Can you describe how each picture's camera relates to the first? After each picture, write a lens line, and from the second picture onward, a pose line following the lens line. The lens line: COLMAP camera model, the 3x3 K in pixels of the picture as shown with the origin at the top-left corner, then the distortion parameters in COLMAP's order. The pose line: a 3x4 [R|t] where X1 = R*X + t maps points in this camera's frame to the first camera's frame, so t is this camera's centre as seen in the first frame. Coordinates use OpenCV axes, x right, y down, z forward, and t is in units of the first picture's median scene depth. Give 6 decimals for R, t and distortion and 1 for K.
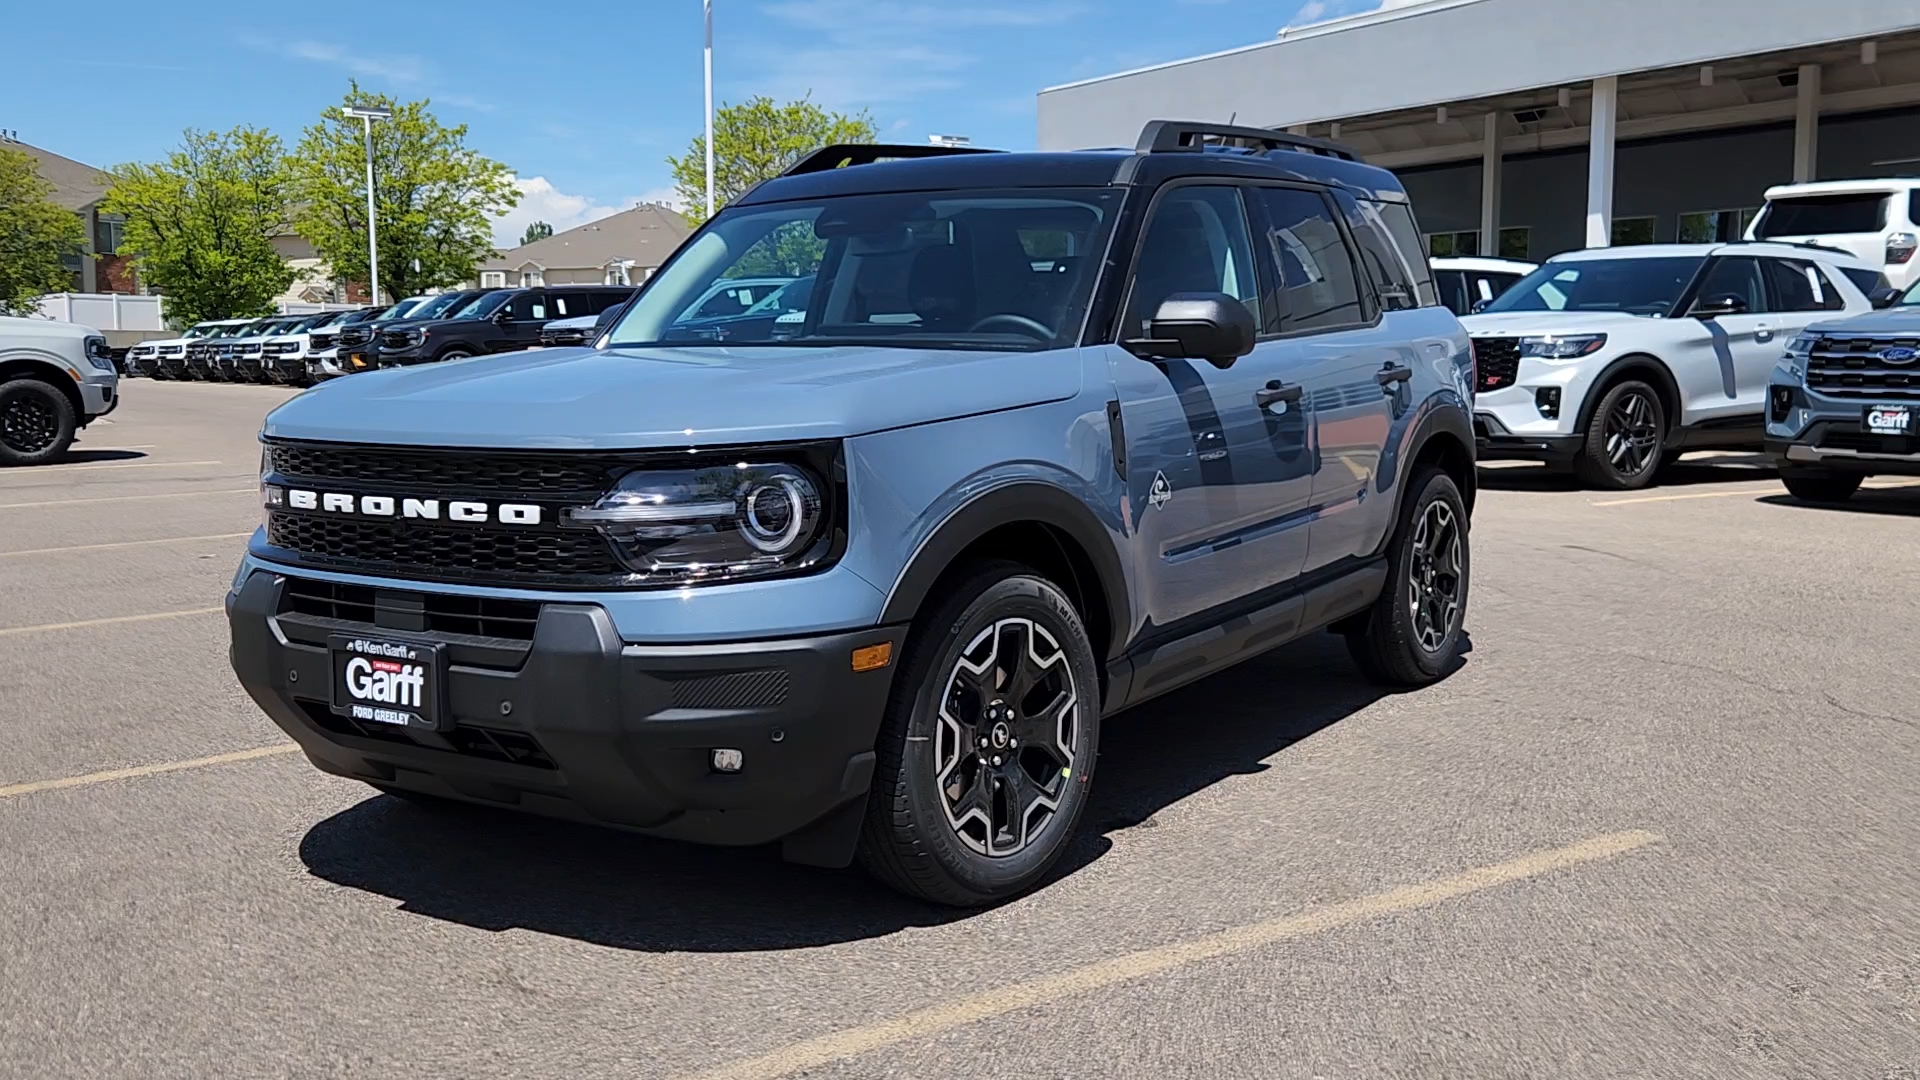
lens RADIAL K [[1855.2, 0, 945.4], [0, 1855.2, 541.5], [0, 0, 1]] dist [0.026502, 0.000000]
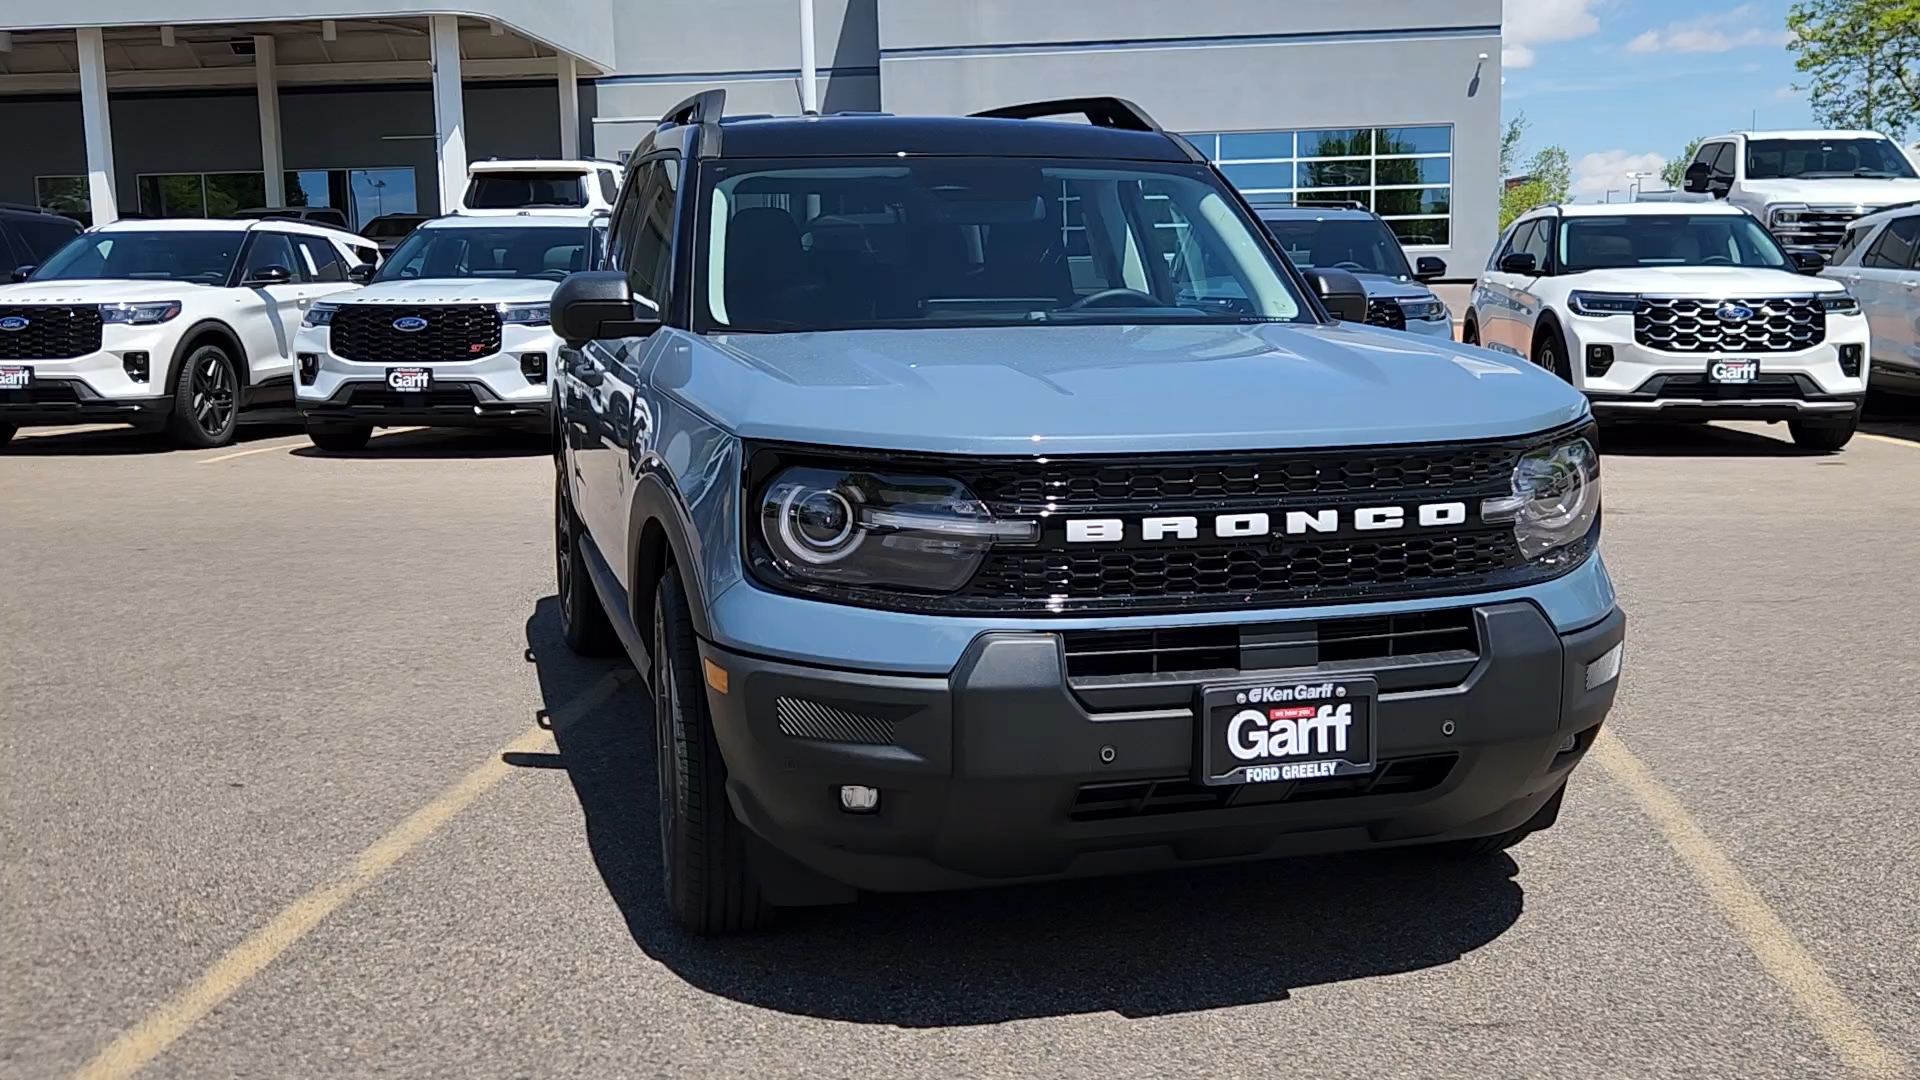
lens RADIAL K [[1855.2, 0, 941.5], [0, 1855.2, 535.2], [0, 0, 1]] dist [0.026502, 0.000000]
pose [[0.651823, -0.101481, 0.751551, -0.966914], [0.088973, 0.994396, 0.057105, -0.070472], [-0.753134, 0.029646, 0.657199, 0.531202]]
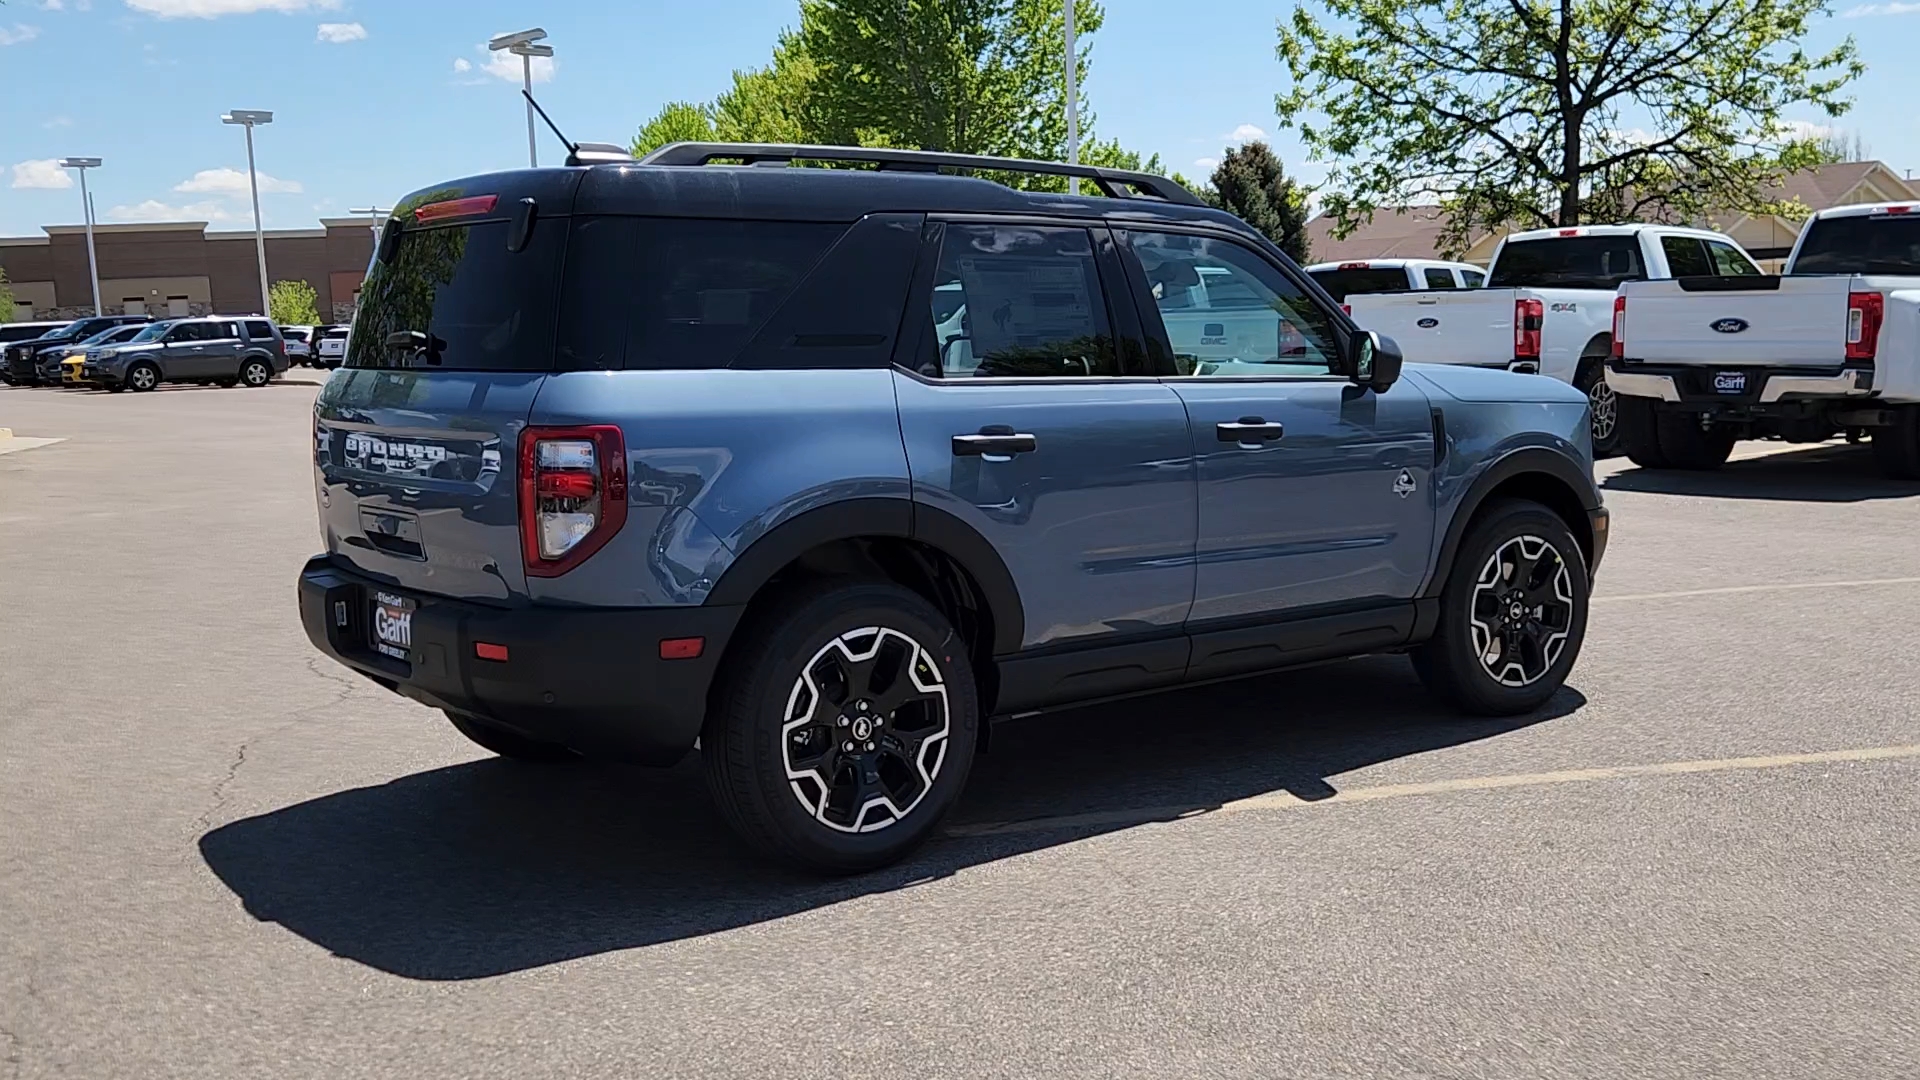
lens RADIAL K [[1855.2, 0, 942.5], [0, 1855.2, 532.3], [0, 0, 1]] dist [0.026502, 0.000000]
pose [[-0.951041, -0.003809, 0.309042, -0.370821], [0.068762, 0.972254, 0.223593, -0.372689], [-0.301319, 0.233896, -0.924391, 2.861904]]
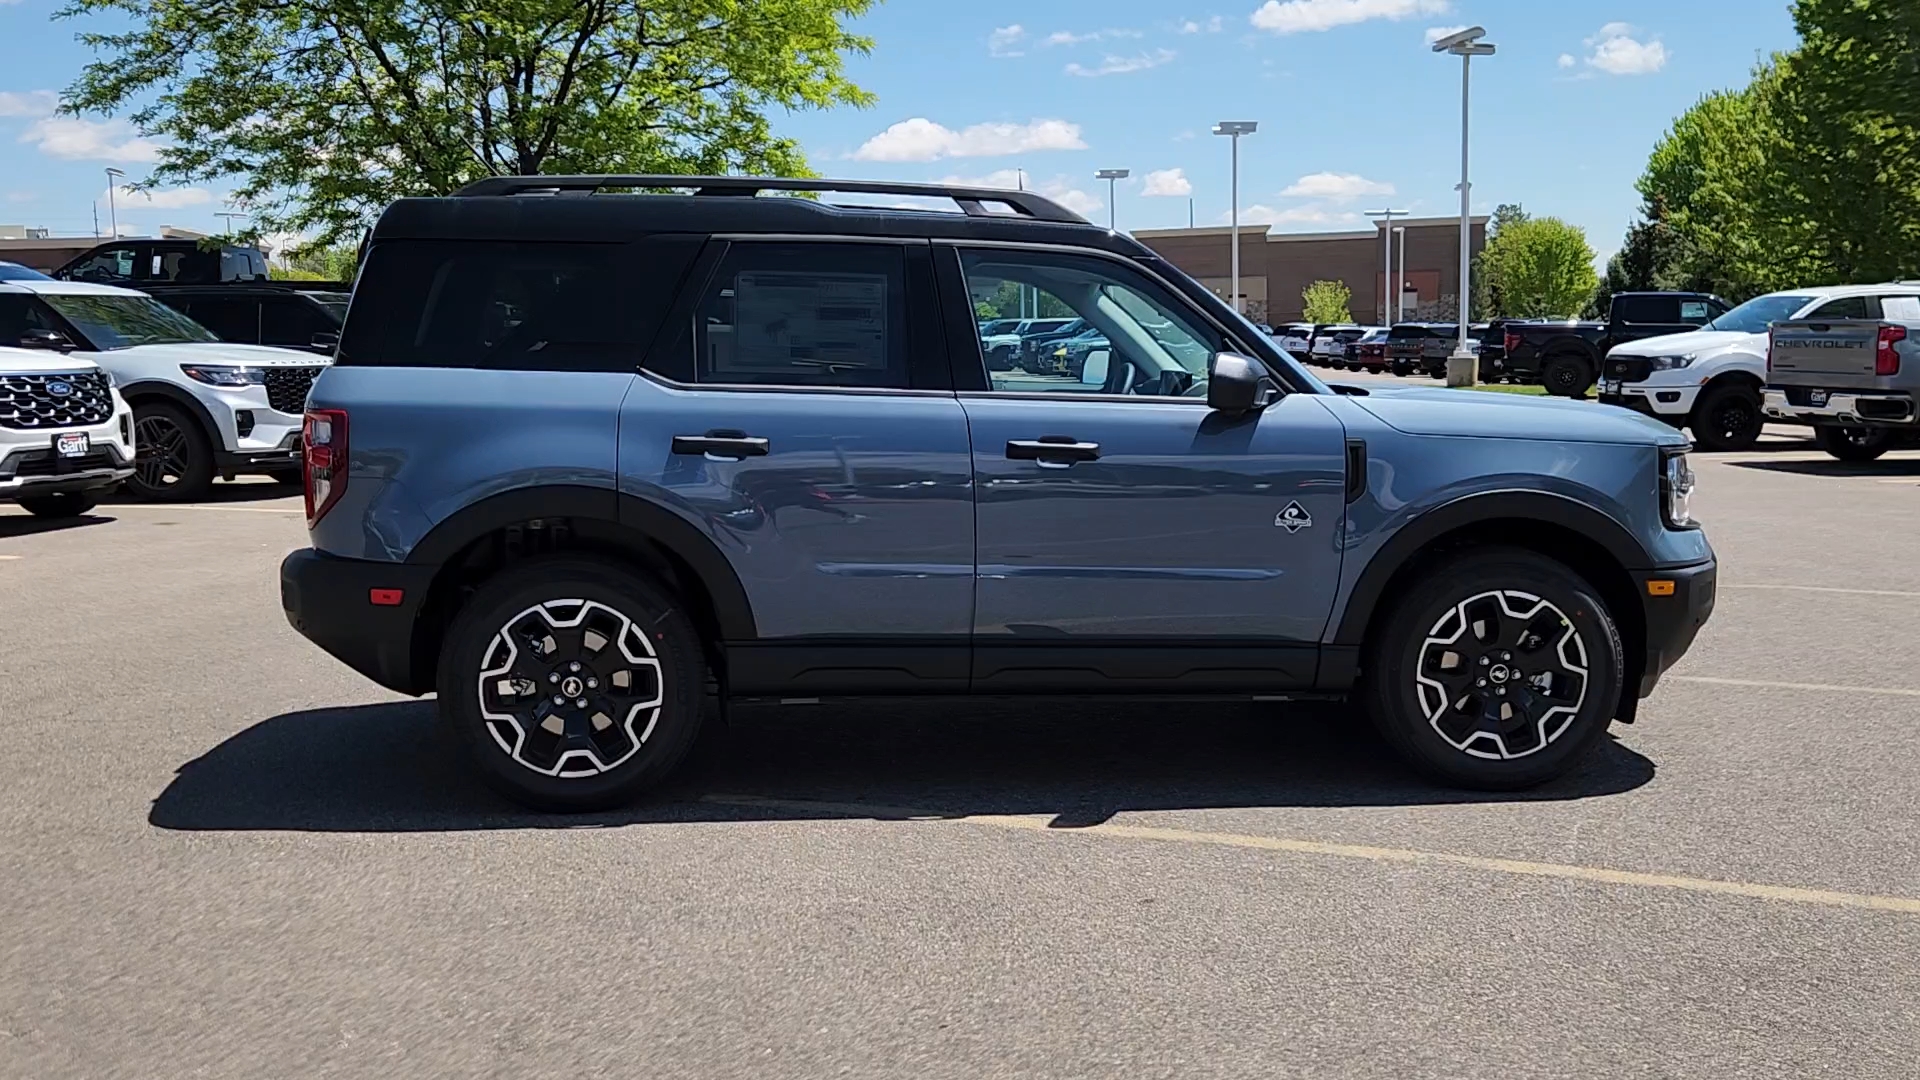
lens RADIAL K [[1855.2, 0, 941.6], [0, 1855.2, 538.2], [0, 0, 1]] dist [0.026502, 0.000000]
pose [[-0.641099, -0.074256, 0.763857, -1.139754], [0.099538, 0.978856, 0.178698, -0.311774], [-0.760976, 0.190596, -0.620153, 2.433110]]
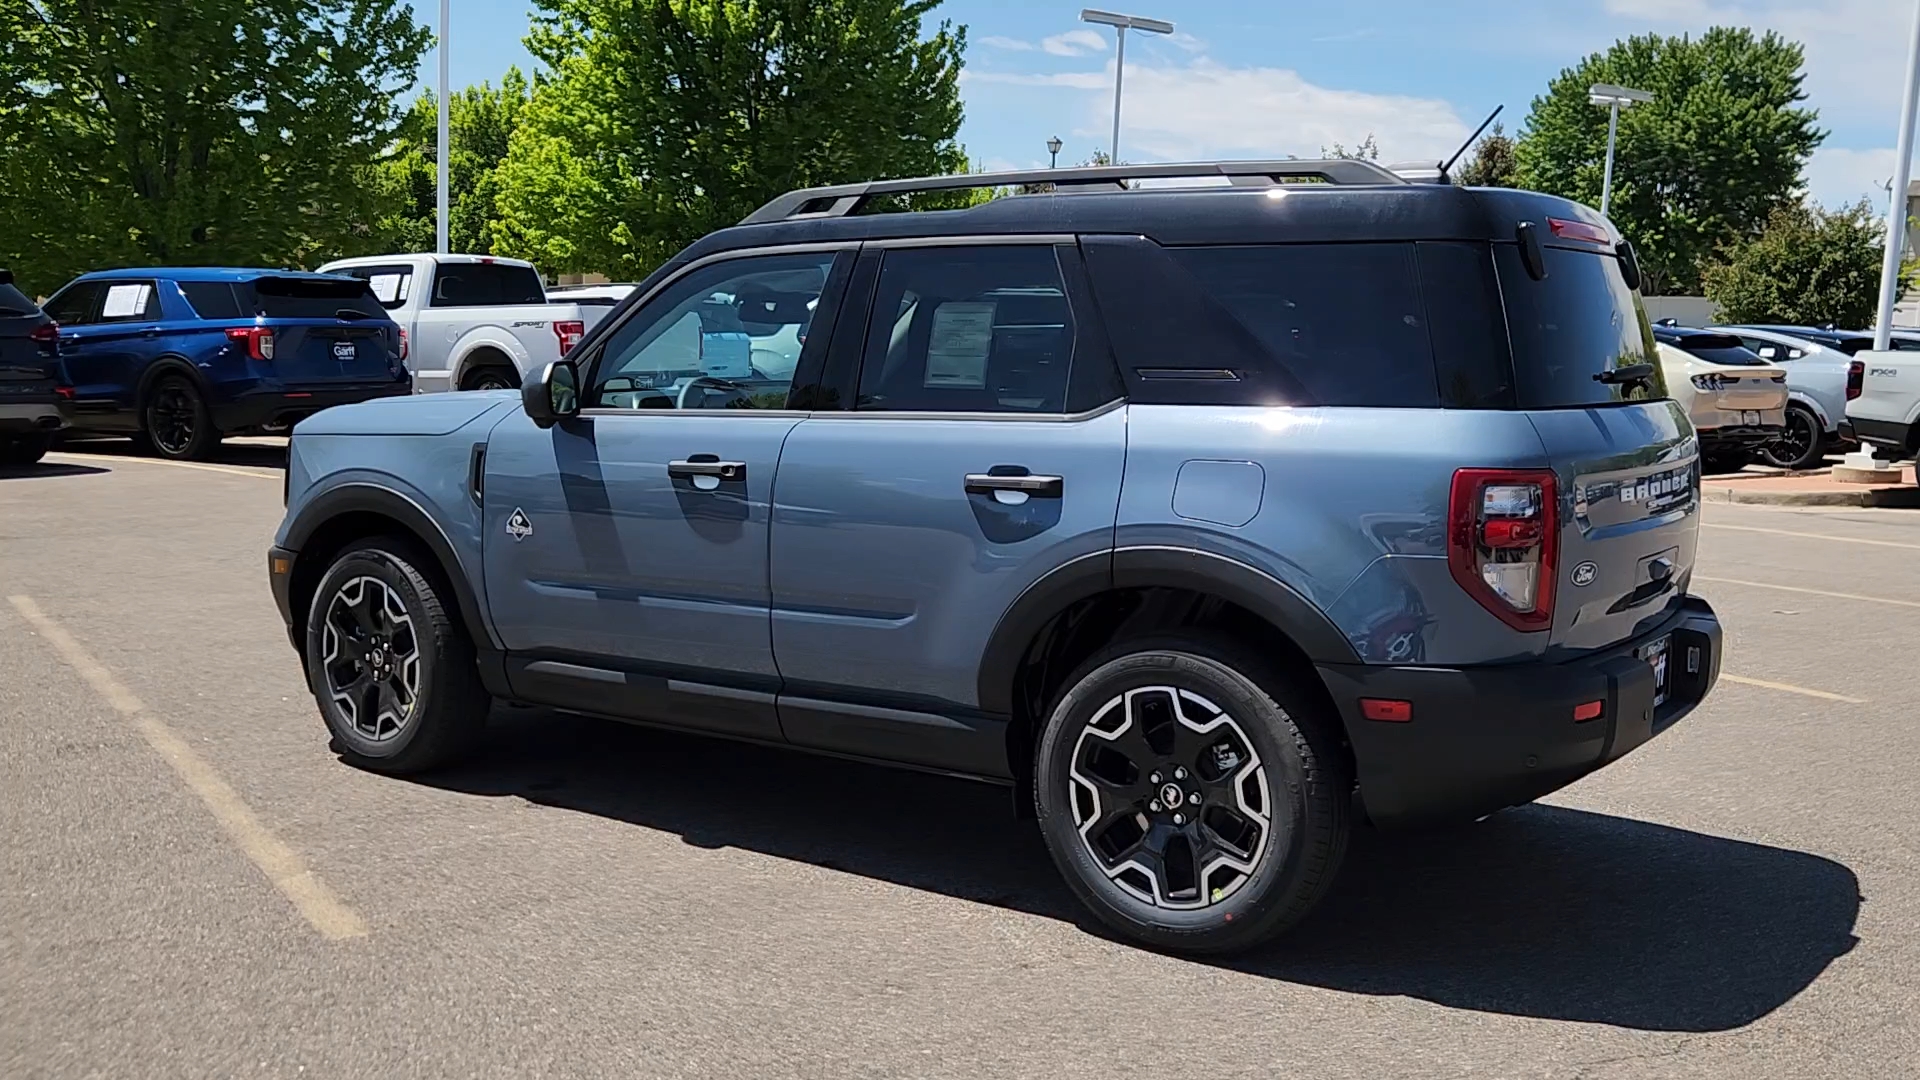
lens RADIAL K [[1855.2, 0, 946.7], [0, 1855.2, 541.7], [0, 0, 1]] dist [0.026502, 0.000000]
pose [[-0.015799, 0.127447, -0.991720, 1.458606], [-0.140933, 0.981658, 0.128399, -0.234631], [0.989893, 0.141794, 0.002453, 1.431033]]
